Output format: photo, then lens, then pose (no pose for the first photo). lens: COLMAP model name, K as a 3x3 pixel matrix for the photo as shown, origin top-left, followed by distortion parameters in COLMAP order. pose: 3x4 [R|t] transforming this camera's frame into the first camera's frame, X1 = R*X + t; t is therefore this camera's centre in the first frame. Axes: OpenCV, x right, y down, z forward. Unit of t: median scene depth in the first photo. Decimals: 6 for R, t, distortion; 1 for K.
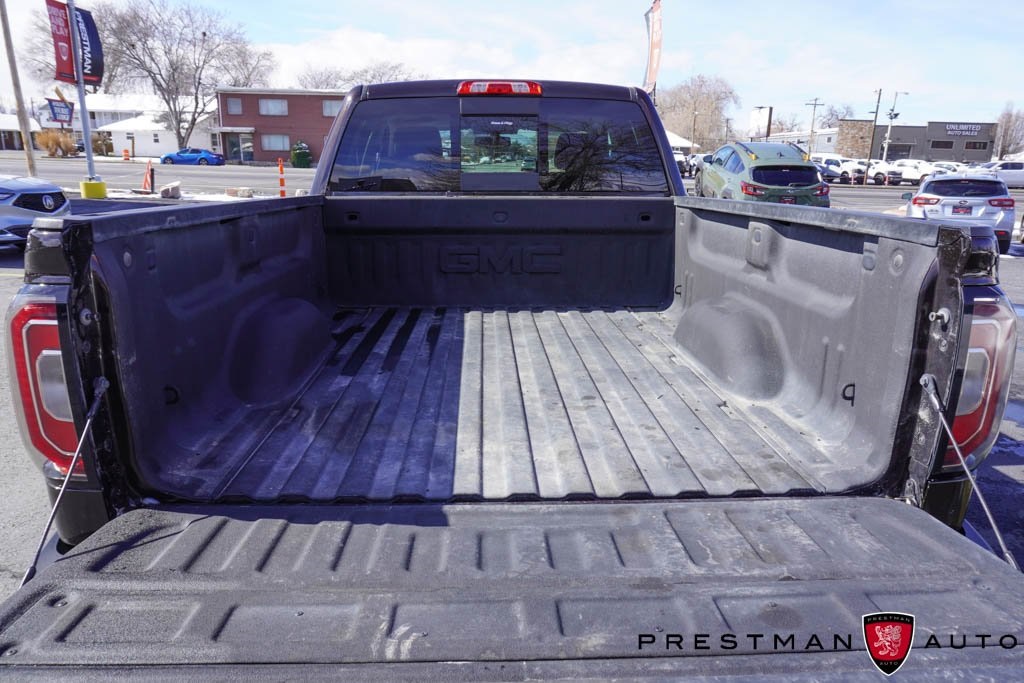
lens RADIAL K [[706.7, 0, 511.1], [0, 706.7, 340.9], [0, 0, 1]] dist [0.010486, 0.003394]
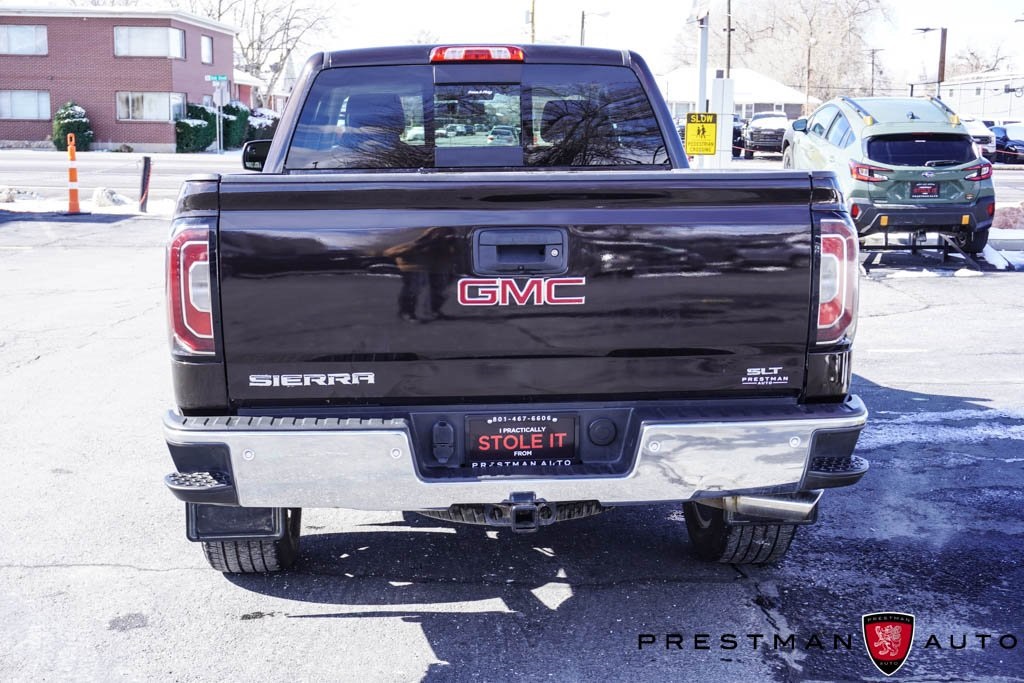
lens RADIAL K [[1412.0, 0, 511.4], [0, 1412.0, 342.8], [0, 0, 1]] dist [0.093250, 0.000000]
pose [[0.999360, -0.019457, 0.030016, -0.016616], [0.022431, 0.994516, -0.102149, 0.095358], [-0.027864, 0.102757, 0.994316, -0.372703]]
